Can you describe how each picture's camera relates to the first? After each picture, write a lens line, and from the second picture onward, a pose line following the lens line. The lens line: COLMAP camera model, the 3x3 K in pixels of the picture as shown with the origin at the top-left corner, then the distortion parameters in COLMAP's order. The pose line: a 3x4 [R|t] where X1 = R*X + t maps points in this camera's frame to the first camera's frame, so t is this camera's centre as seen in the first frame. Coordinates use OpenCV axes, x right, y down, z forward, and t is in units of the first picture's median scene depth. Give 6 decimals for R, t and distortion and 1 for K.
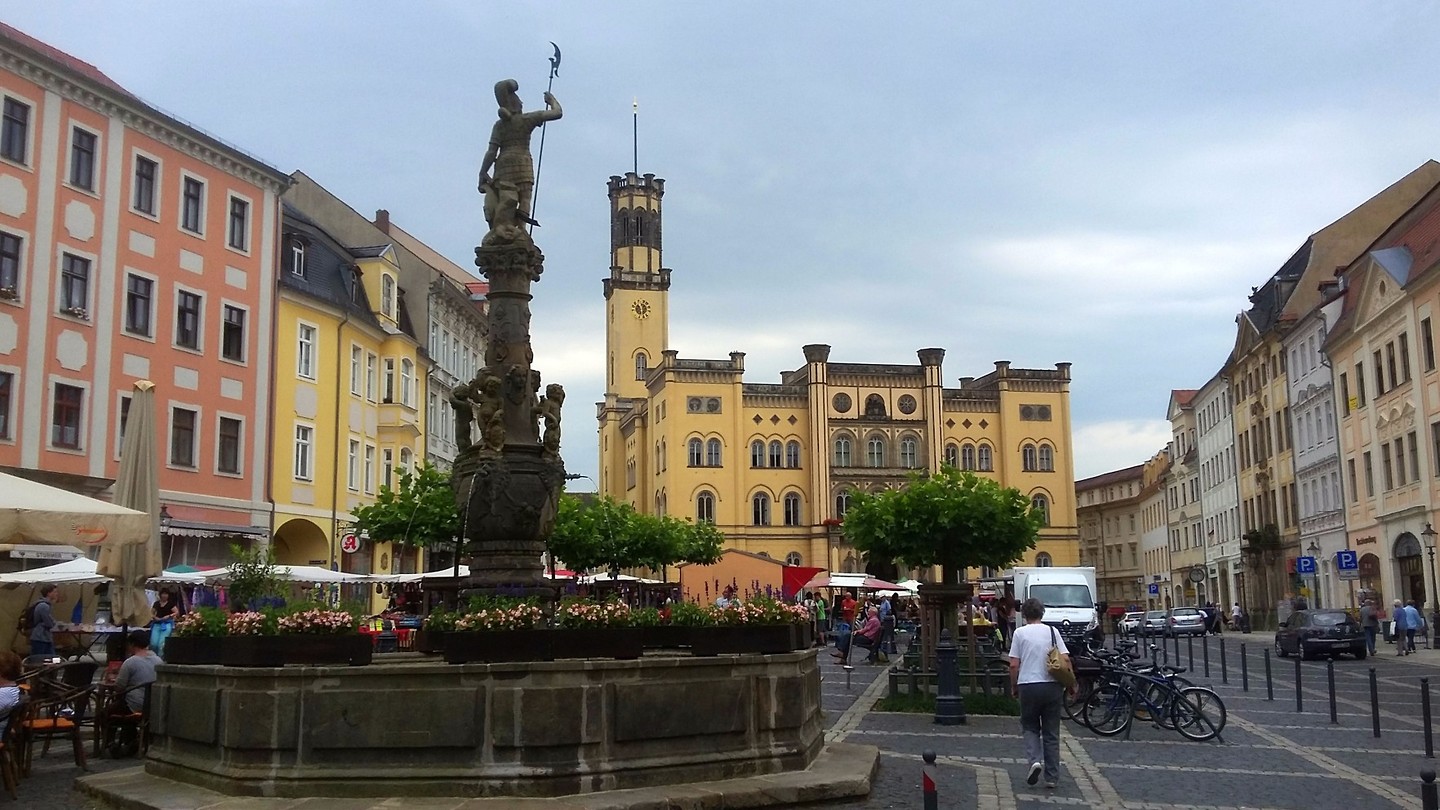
lens RADIAL K [[1351.0, 0, 720.0], [0, 1351.0, 405.0], [0, 0, 1]] dist [0.064273, 0.001119]
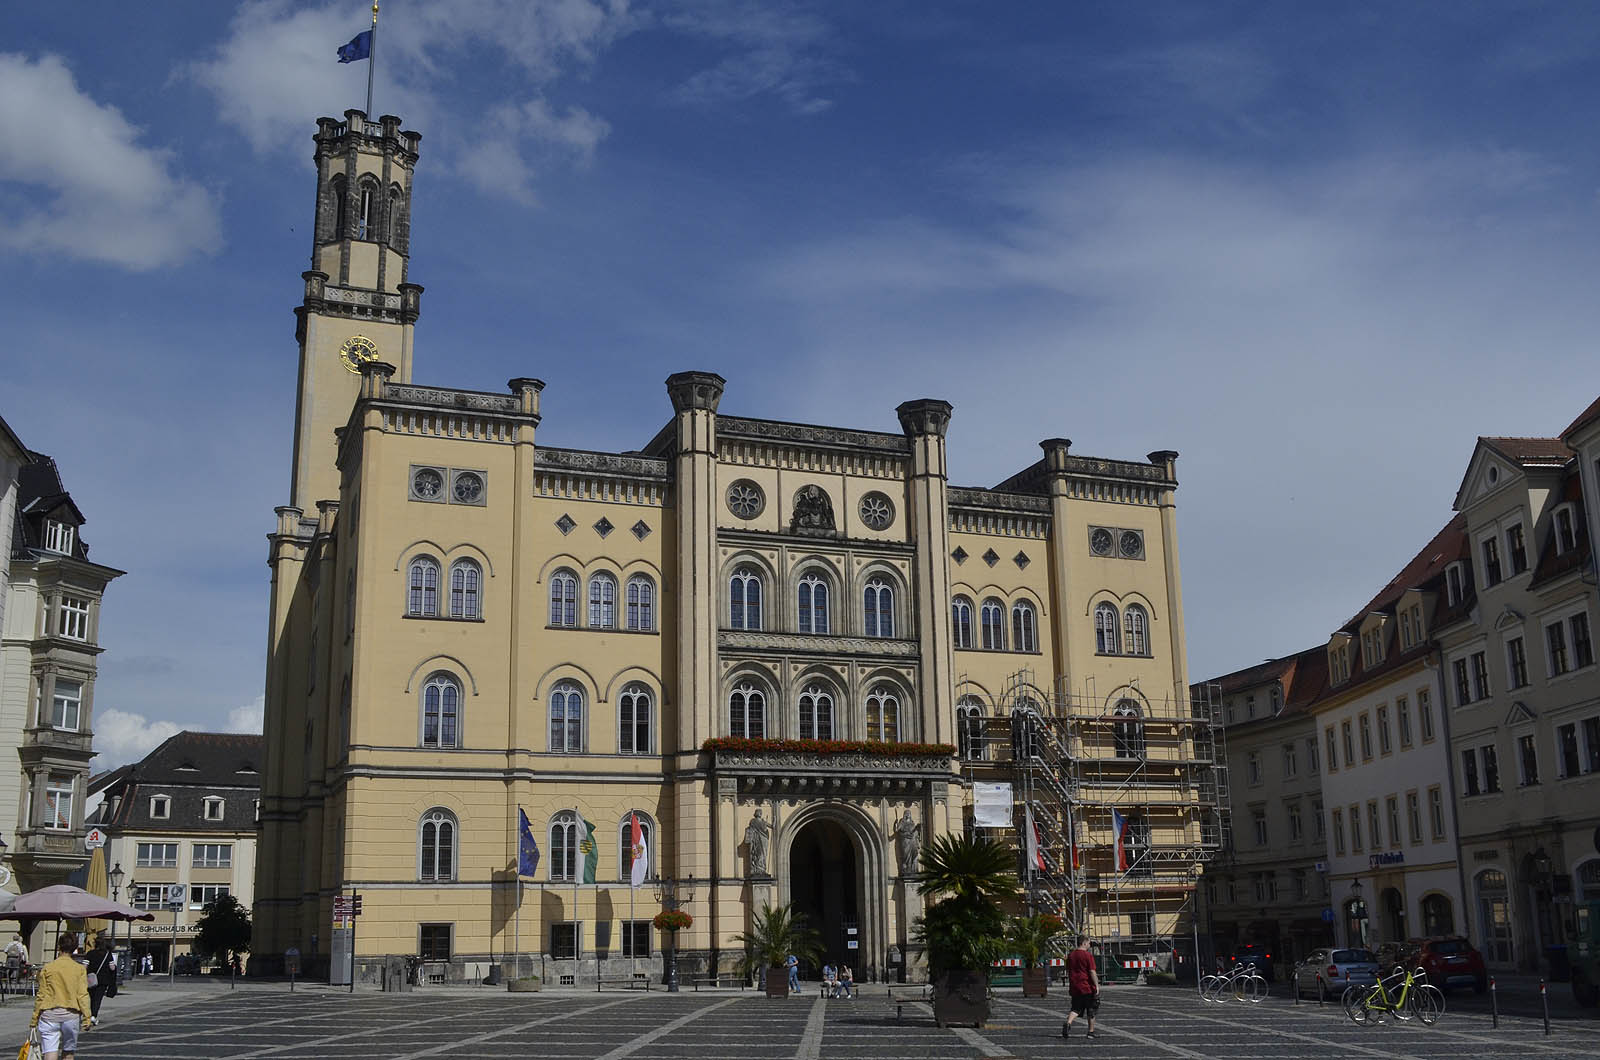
lens RADIAL K [[1552.4, 0, 803.7], [0, 1552.4, 580.1], [0, 0, 1]] dist [-0.084347, 0.000379]
pose [[0.988358, 0.025926, 0.149918, 0.028719], [-0.015352, 0.997340, -0.071261, 0.065276], [-0.151367, 0.068130, 0.986127, 0.453732]]
